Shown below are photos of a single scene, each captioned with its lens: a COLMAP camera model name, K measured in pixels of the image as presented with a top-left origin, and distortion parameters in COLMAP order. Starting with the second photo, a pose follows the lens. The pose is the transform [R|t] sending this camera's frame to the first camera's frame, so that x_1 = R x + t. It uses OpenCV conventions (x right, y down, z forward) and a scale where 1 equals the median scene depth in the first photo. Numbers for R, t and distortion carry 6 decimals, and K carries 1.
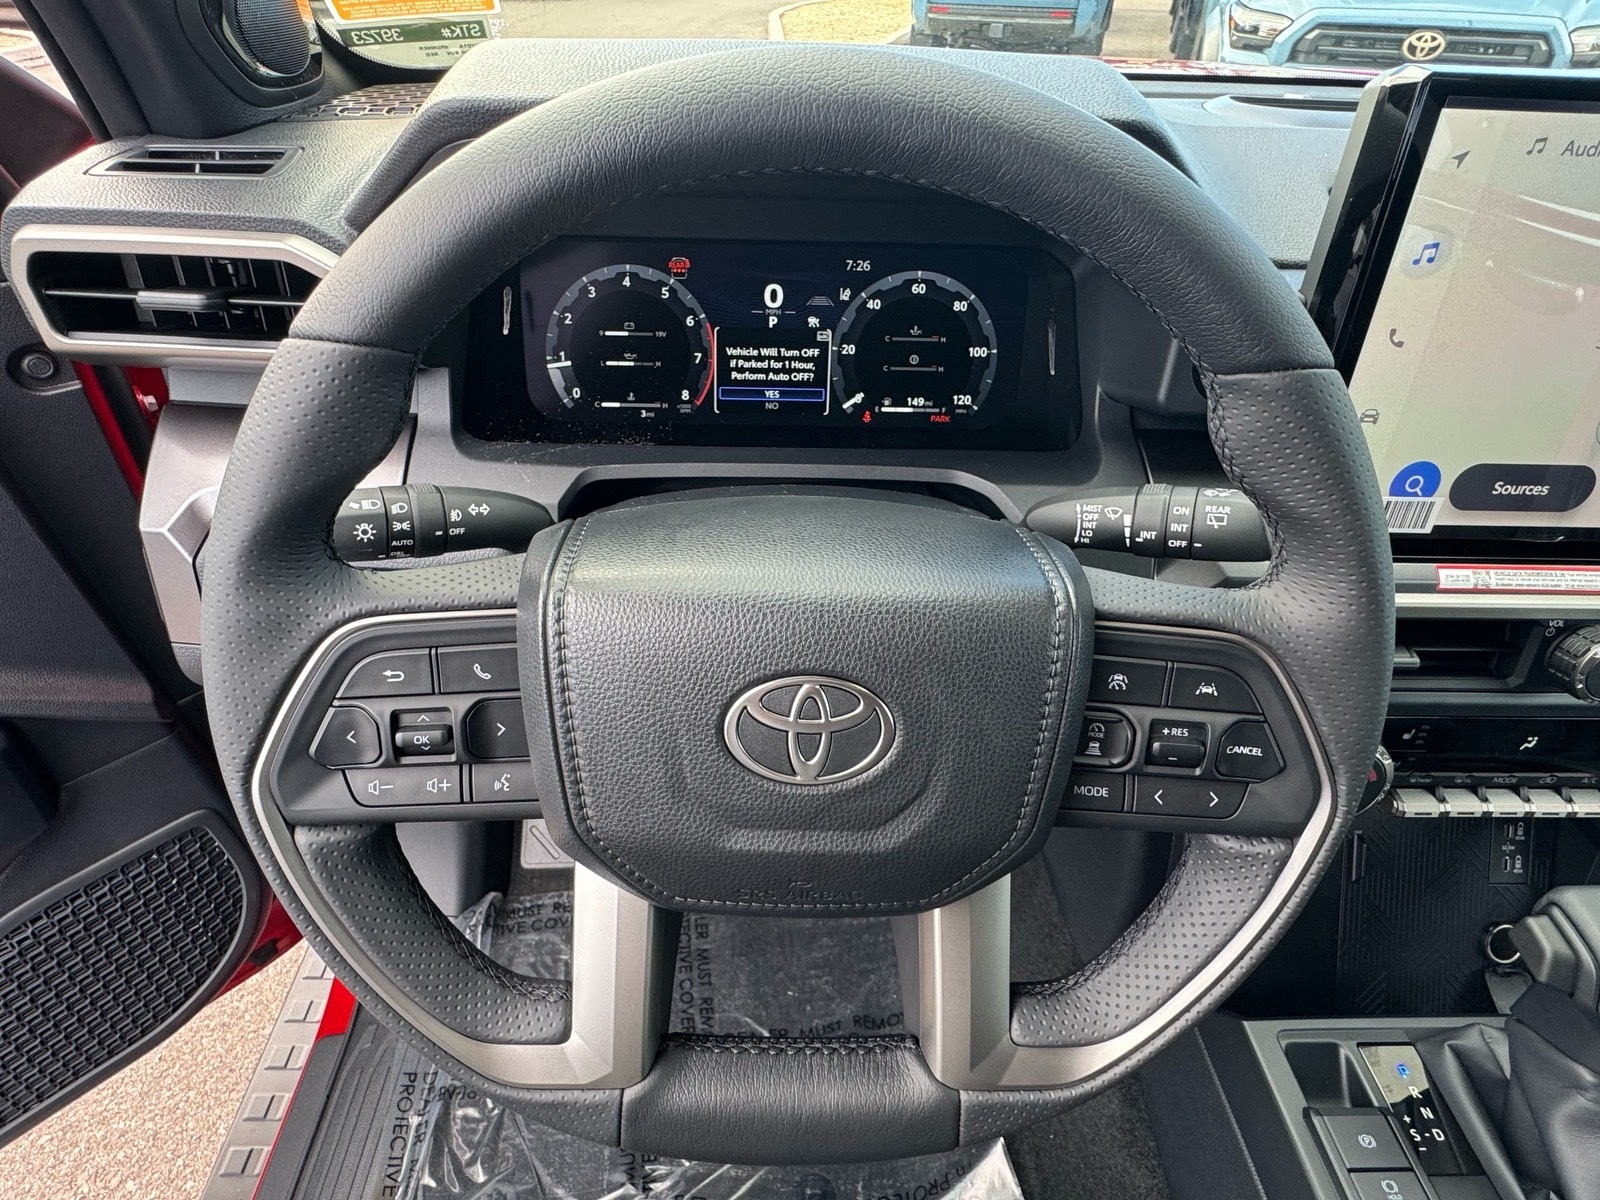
lens RADIAL K [[863.8, 0, 772.5], [0, 863.8, 605.8], [0, 0, 1]] dist [0.001181, -0.004779]
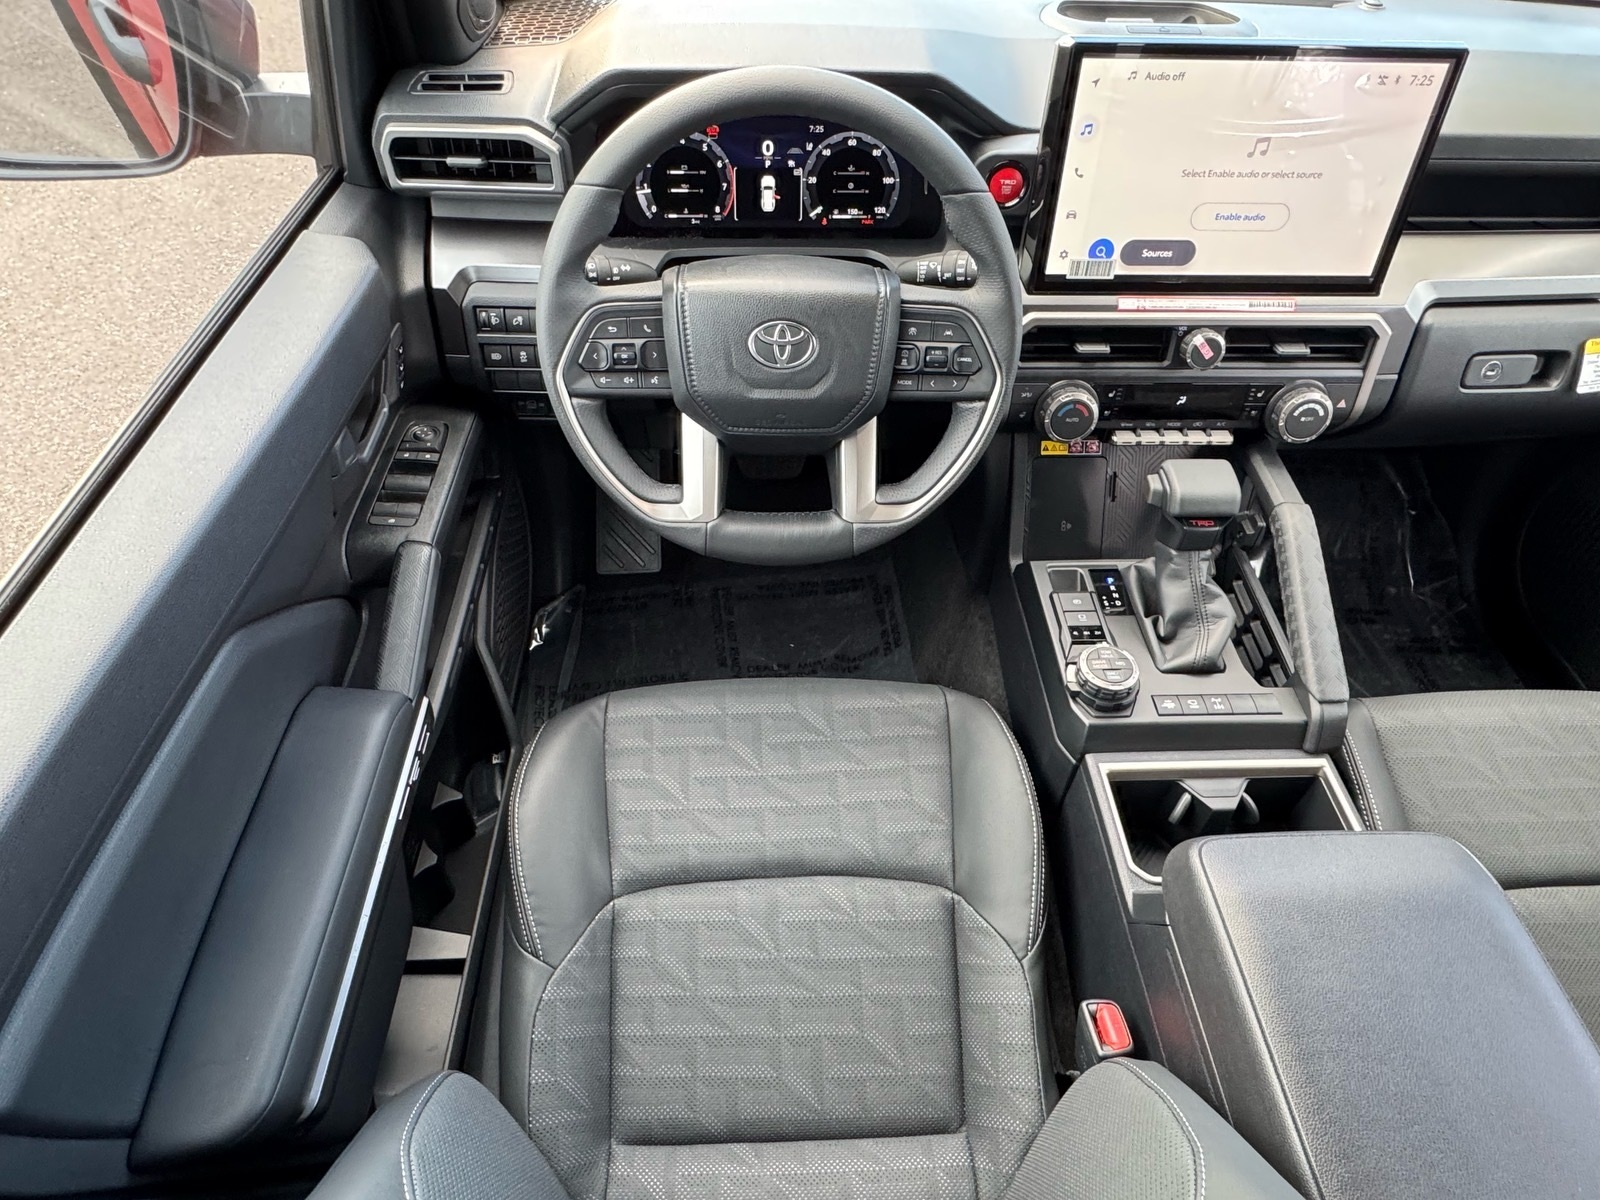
lens RADIAL K [[946.4, 0, 790.3], [0, 946.4, 606.1], [0, 0, 1]] dist [-0.002987, -0.000624]
pose [[0.999850, -0.016748, 0.004414, 0.022569], [0.015889, 0.988404, 0.151015, 0.261476], [-0.006892, -0.150922, 0.988522, -1.008288]]
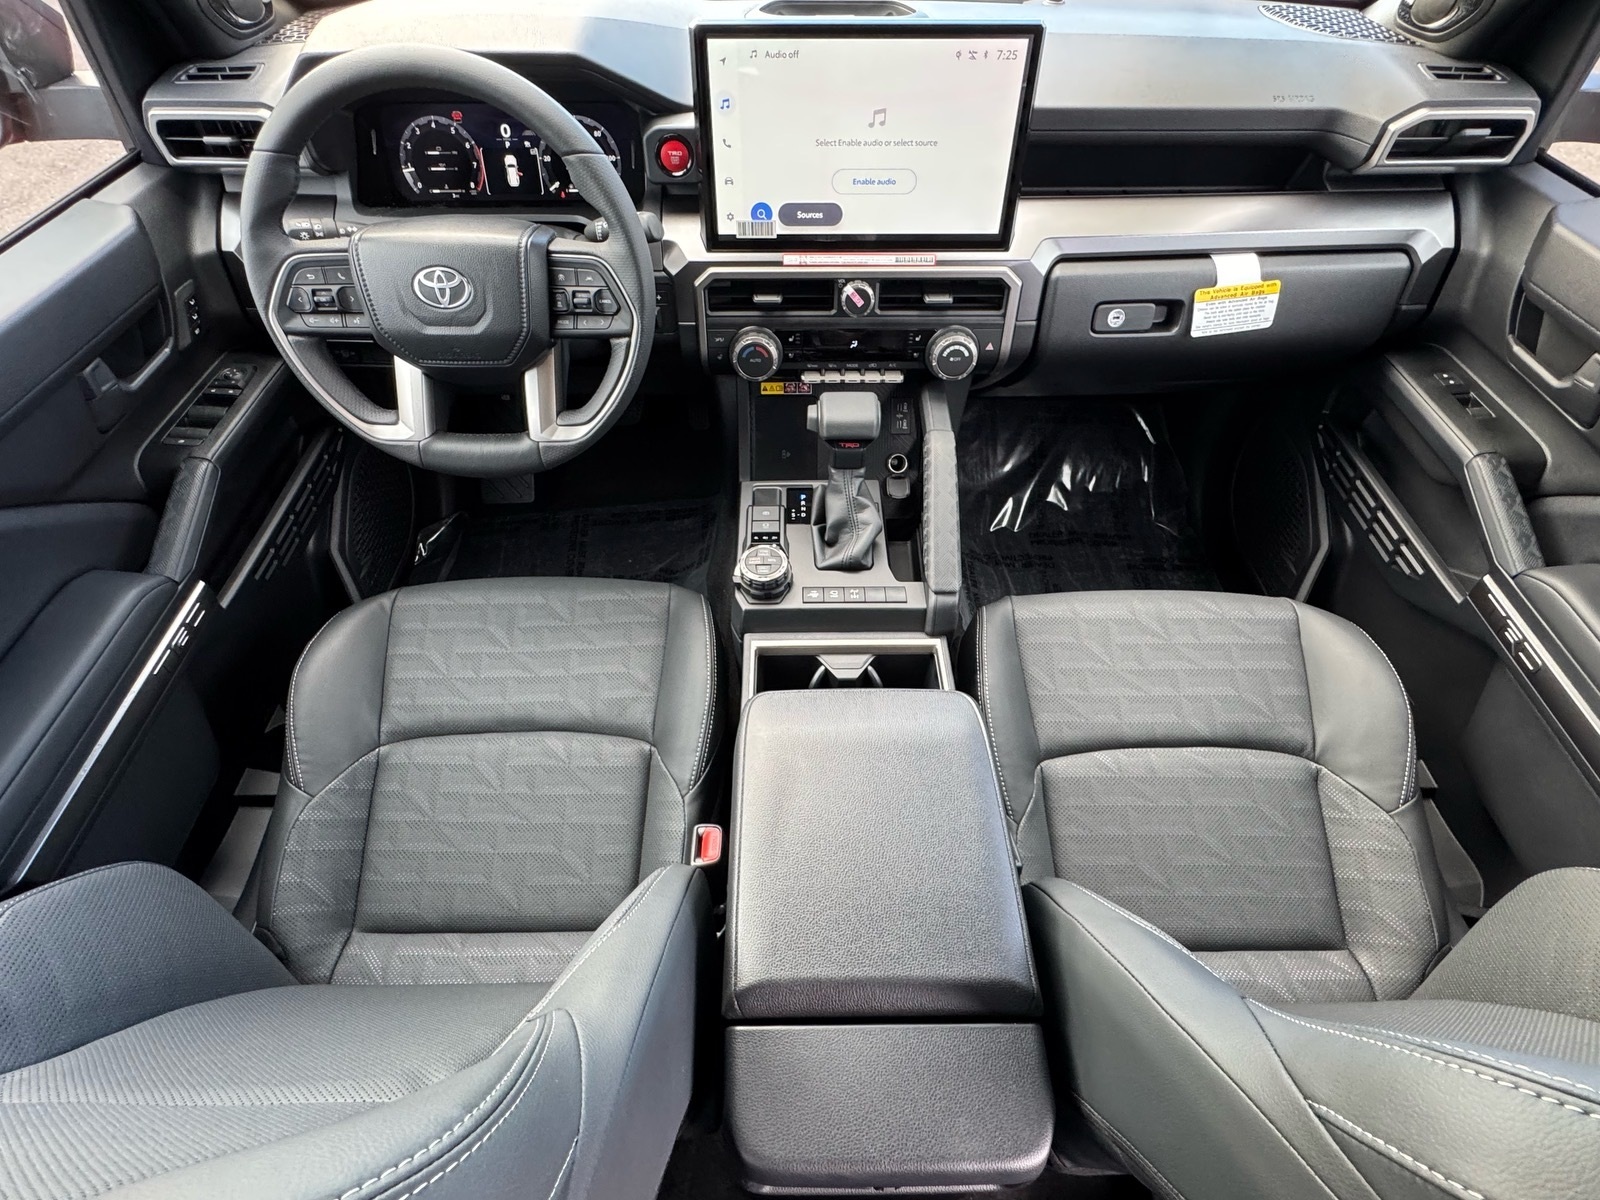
lens RADIAL K [[763.9, 0, 794.3], [0, 763.9, 600.8], [0, 0, 1]] dist [-0.002731, -0.000445]
pose [[0.999561, -0.010384, -0.027752, 0.733549], [0.015980, 0.977625, 0.209749, 0.368968], [0.024953, -0.210101, 0.977361, -1.001838]]
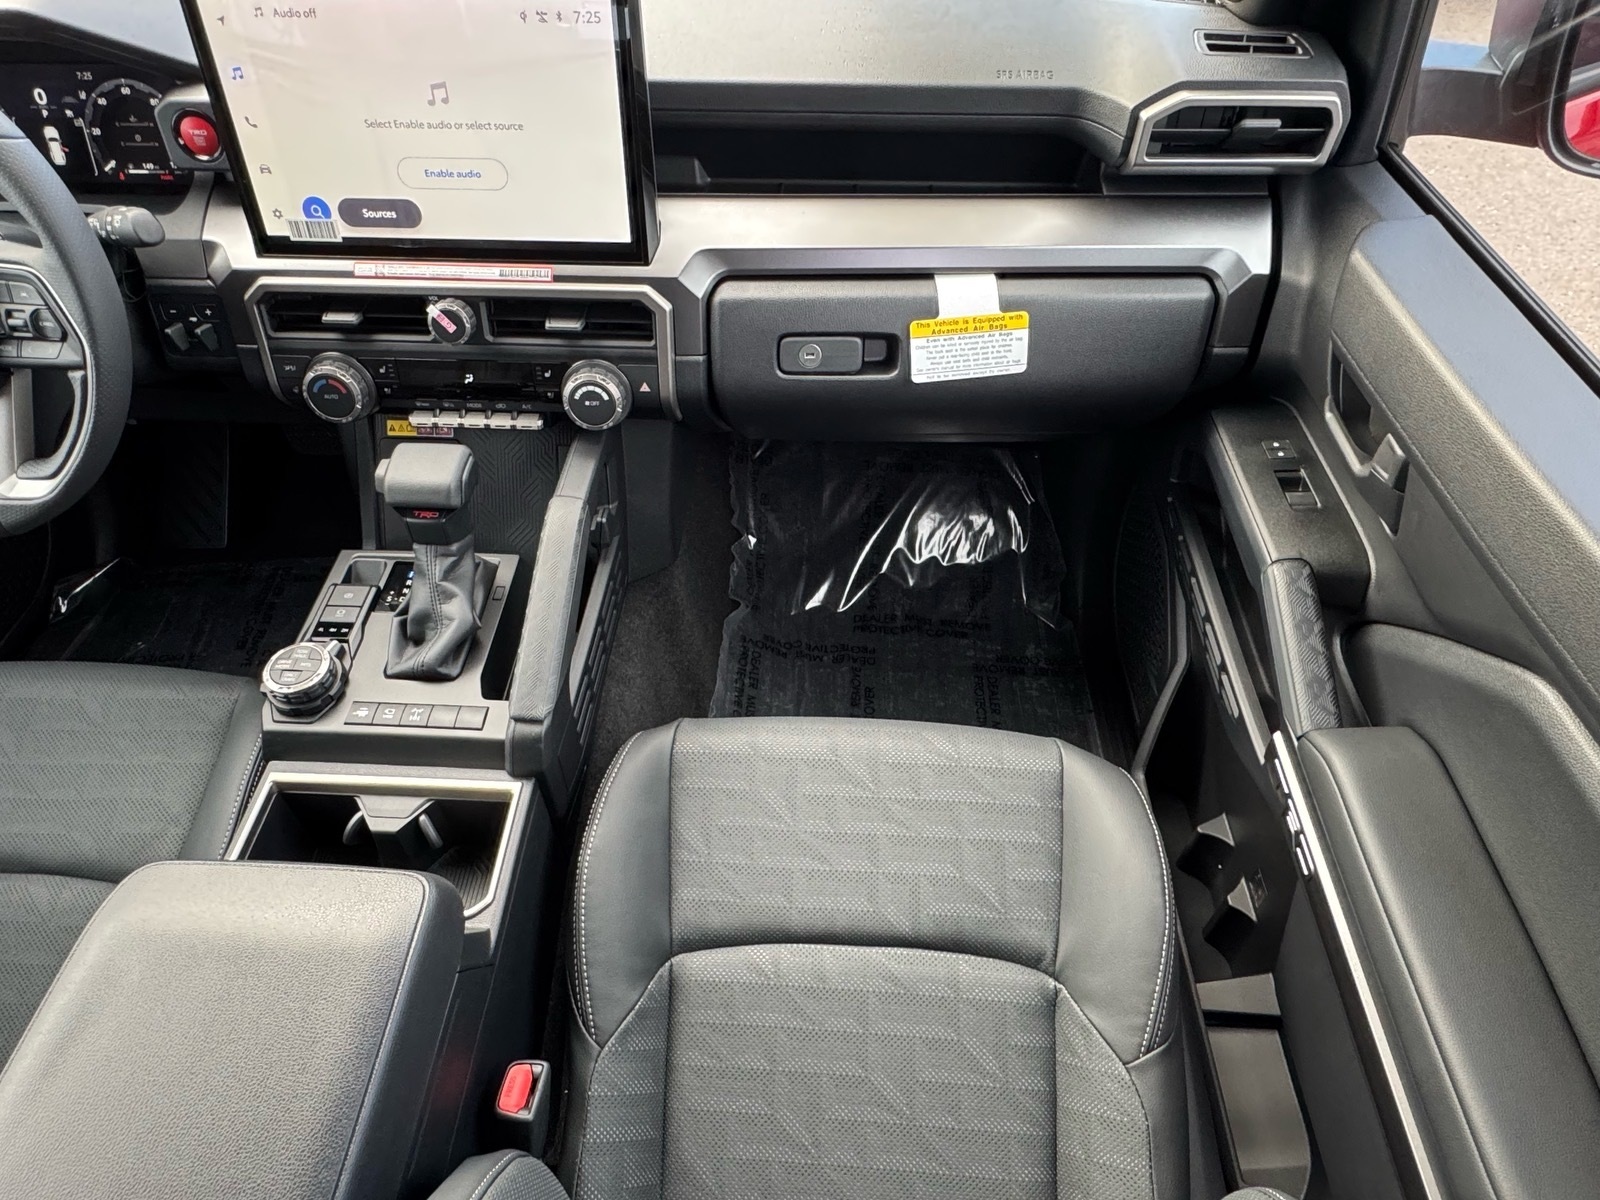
lens RADIAL K [[977.7, 0, 774.4], [0, 977.7, 605.0], [0, 0, 1]] dist [-0.002983, 0.000011]
pose [[0.996816, 0.029602, -0.074037, 1.540145], [-0.017224, 0.986549, 0.162558, 0.259838], [0.077853, -0.160765, 0.983917, -0.842279]]
